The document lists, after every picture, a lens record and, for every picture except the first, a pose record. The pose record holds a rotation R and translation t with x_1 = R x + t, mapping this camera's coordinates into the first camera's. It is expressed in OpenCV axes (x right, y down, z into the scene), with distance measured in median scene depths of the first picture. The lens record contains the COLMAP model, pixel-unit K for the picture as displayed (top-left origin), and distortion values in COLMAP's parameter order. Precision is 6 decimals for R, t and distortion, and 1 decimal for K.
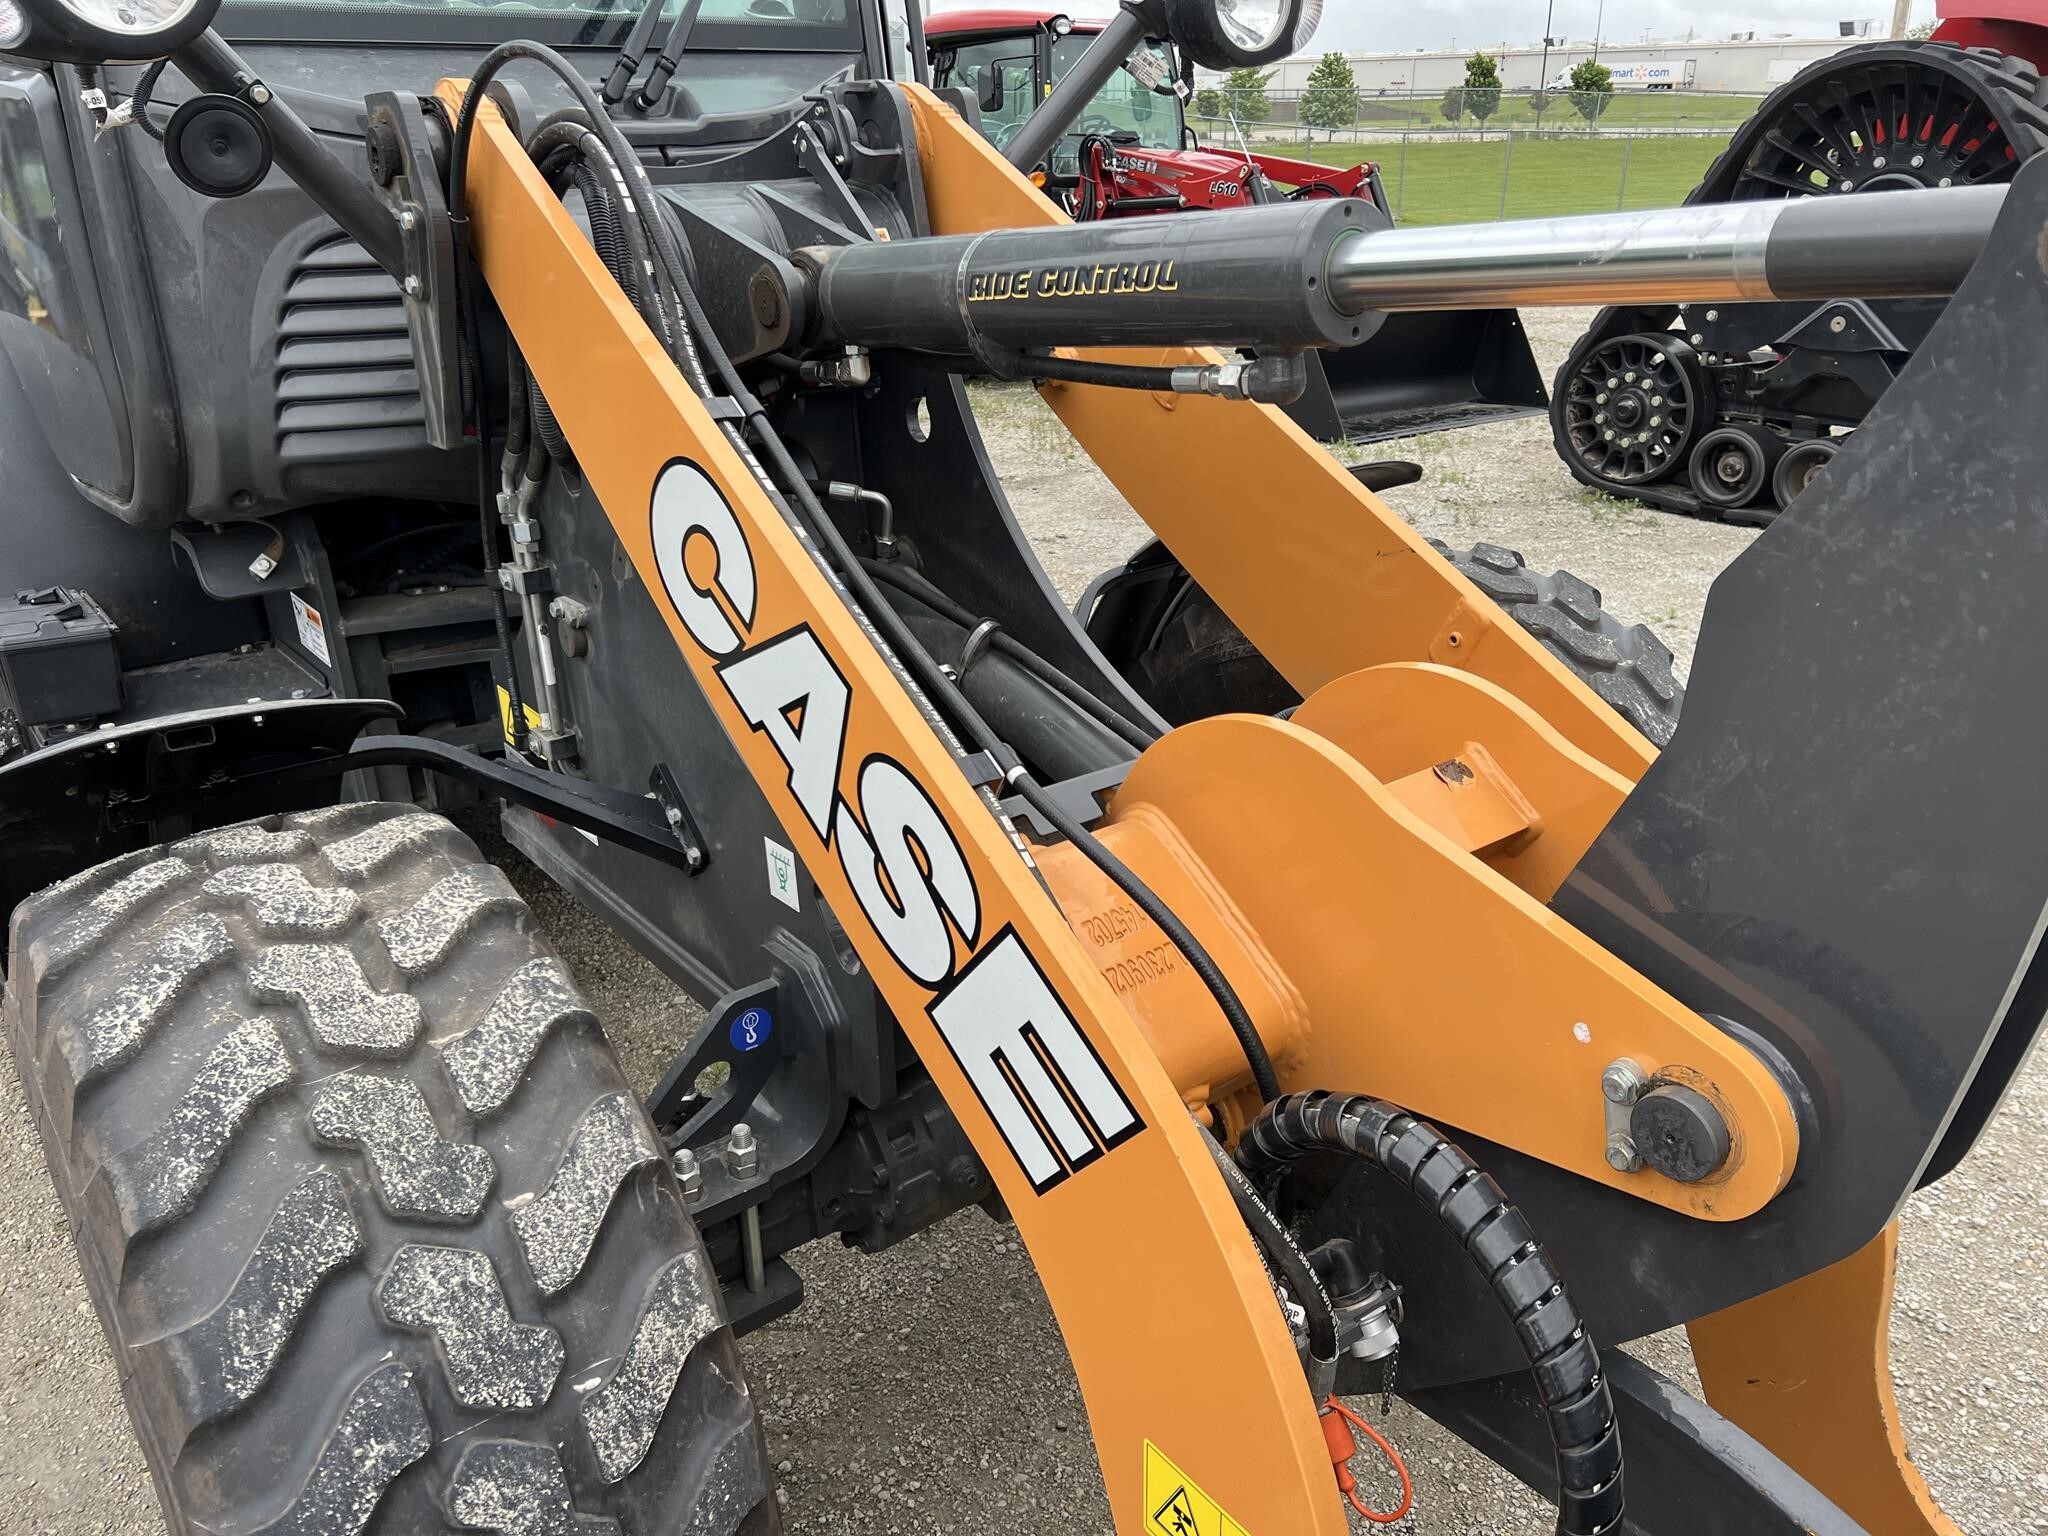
lens RADIAL K [[1544.8, 0, 1043.9], [0, 1544.8, 764.5], [0, 0, 1]] dist [0.075665, -0.090569]
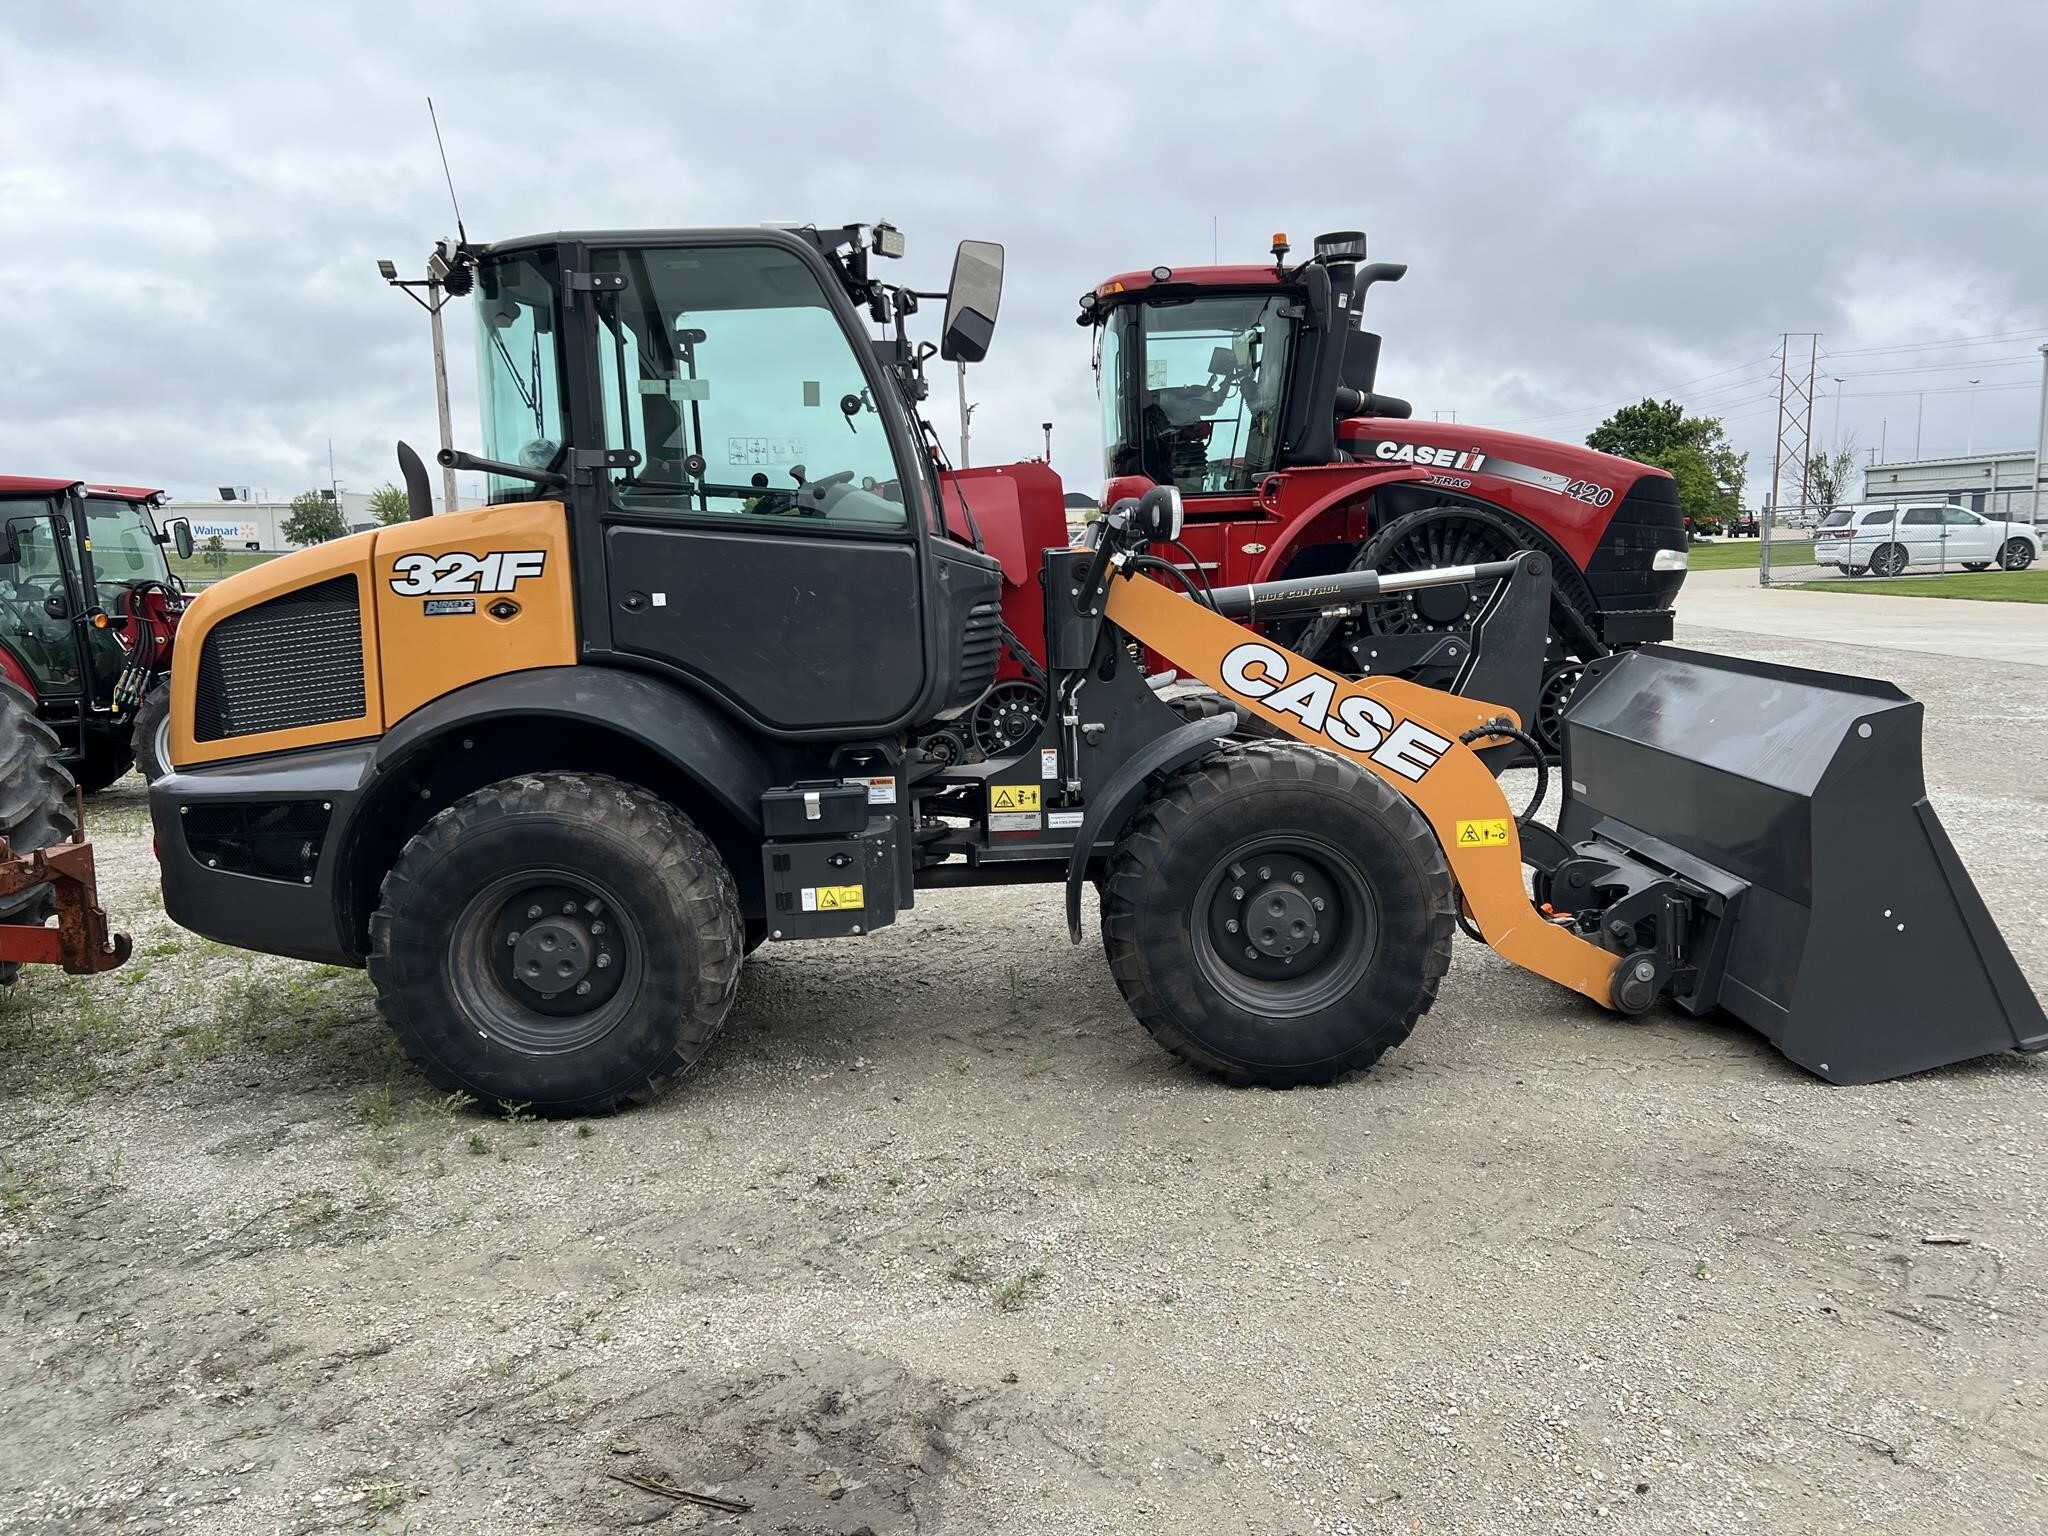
lens RADIAL K [[1544.8, 0, 1043.9], [0, 1544.8, 764.5], [0, 0, 1]] dist [0.075665, -0.090569]
pose [[0.593421, -0.113572, 0.796839, -2.838704], [0.320648, 0.941403, -0.104617, 0.242939], [-0.738265, 0.317587, 0.595066, -0.577709]]
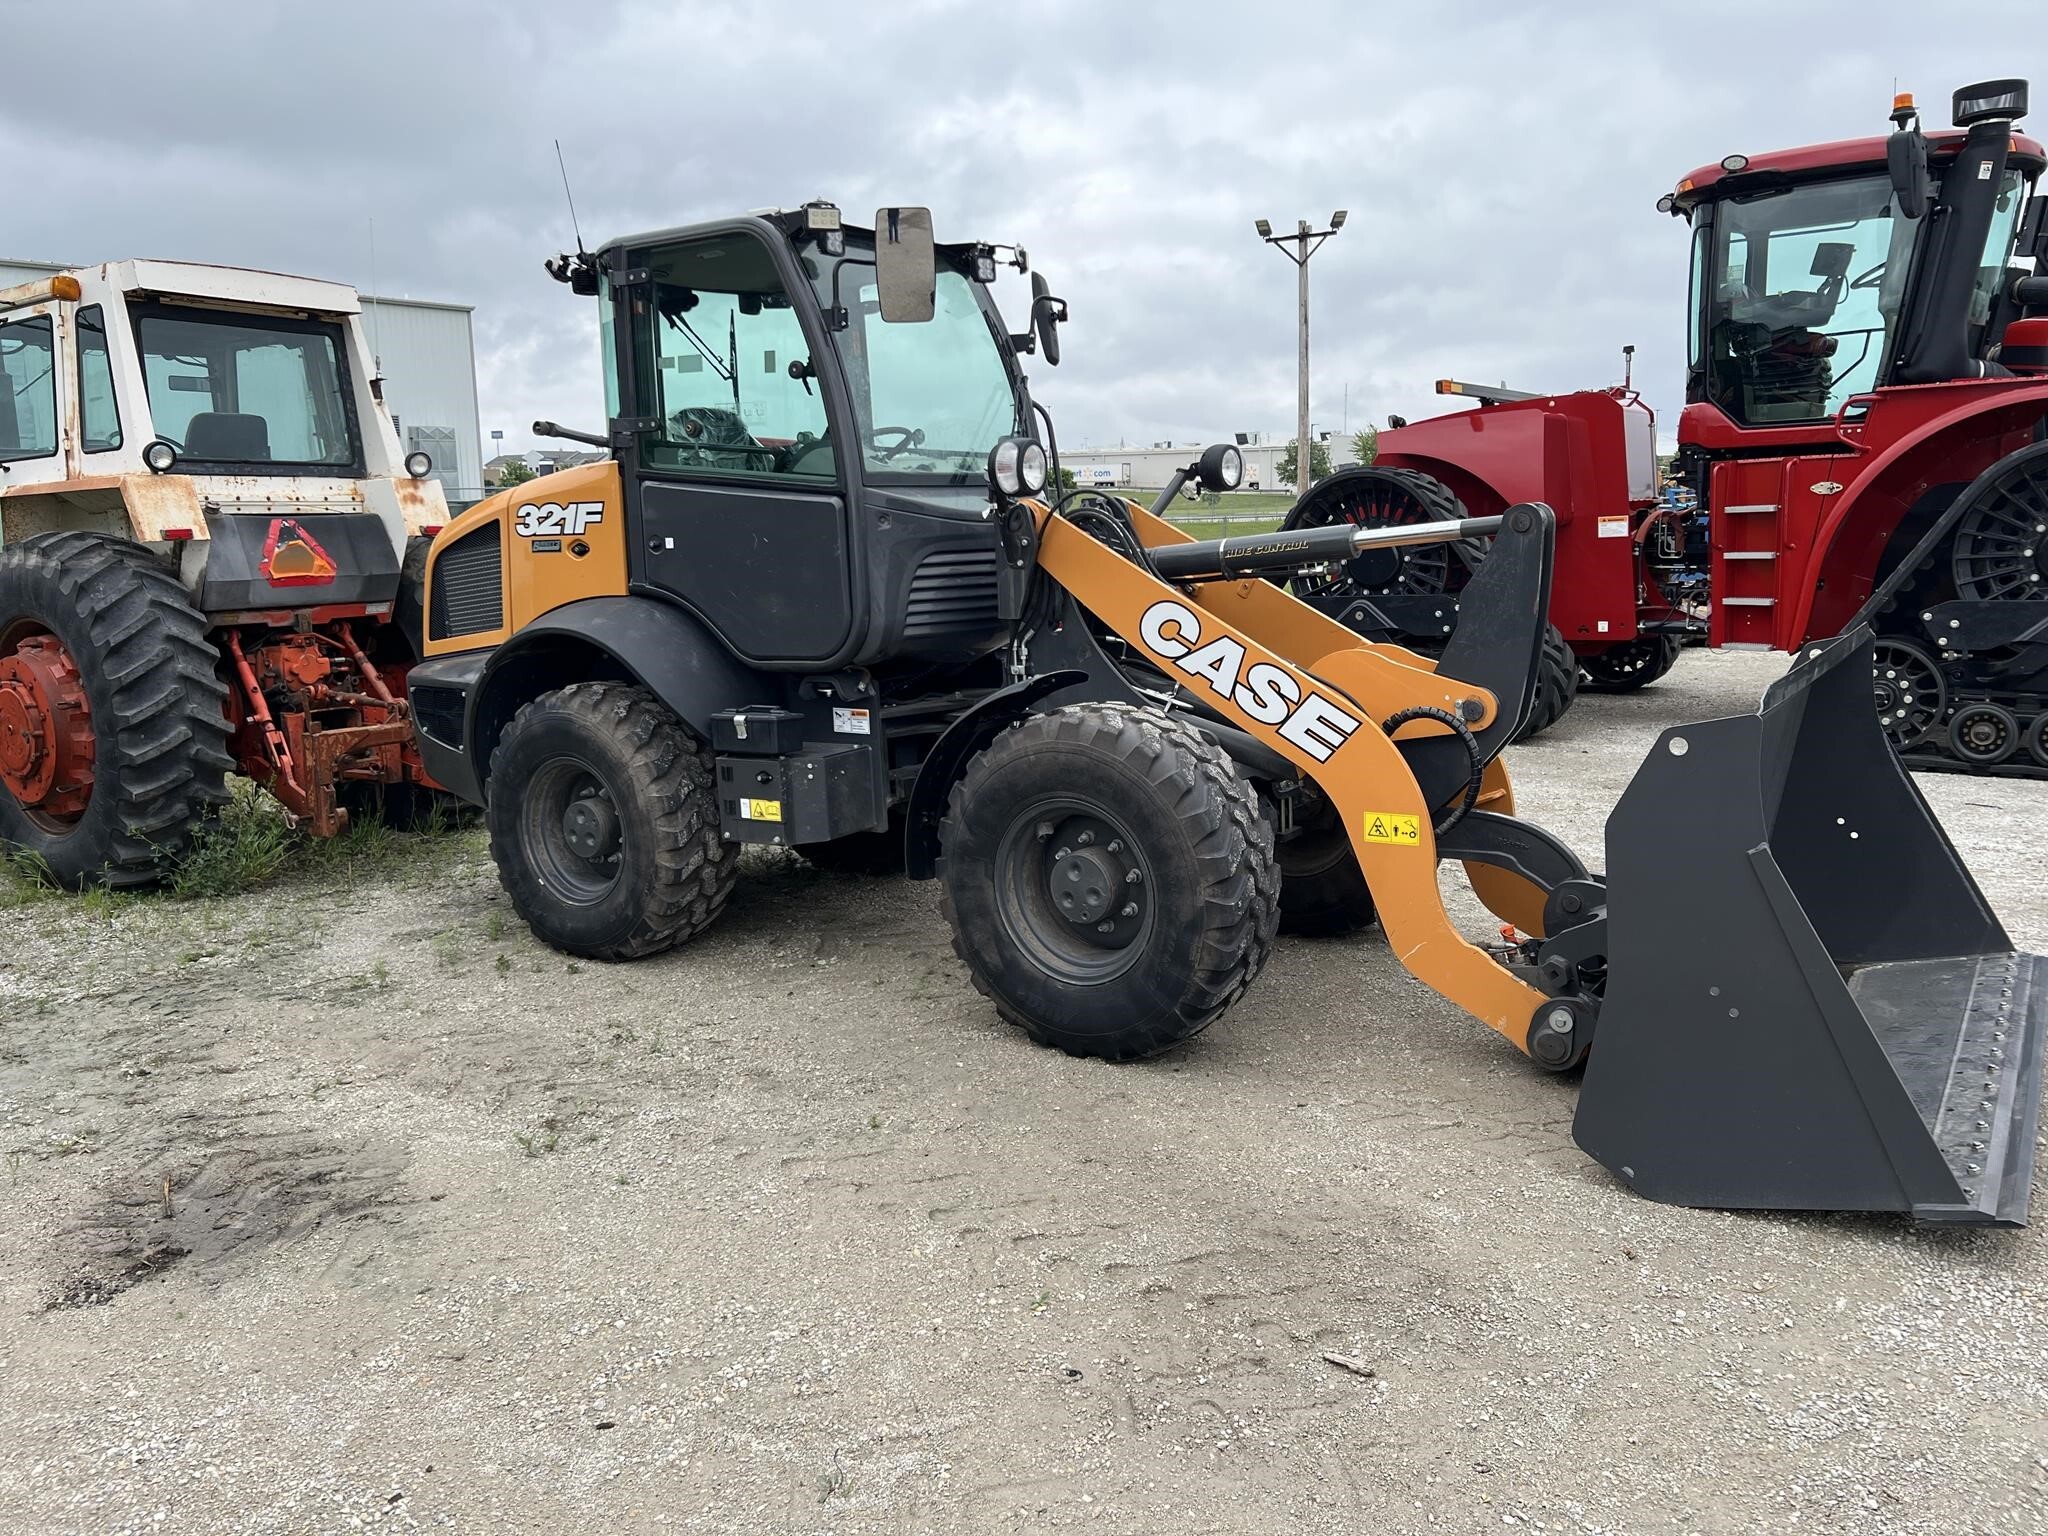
lens RADIAL K [[1544.8, 0, 1043.9], [0, 1544.8, 764.5], [0, 0, 1]] dist [0.075665, -0.090569]
pose [[0.951398, -0.059632, 0.302137, -1.286868], [0.126865, 0.969852, -0.208066, 0.696052], [-0.280620, 0.236284, 0.930281, -1.688836]]
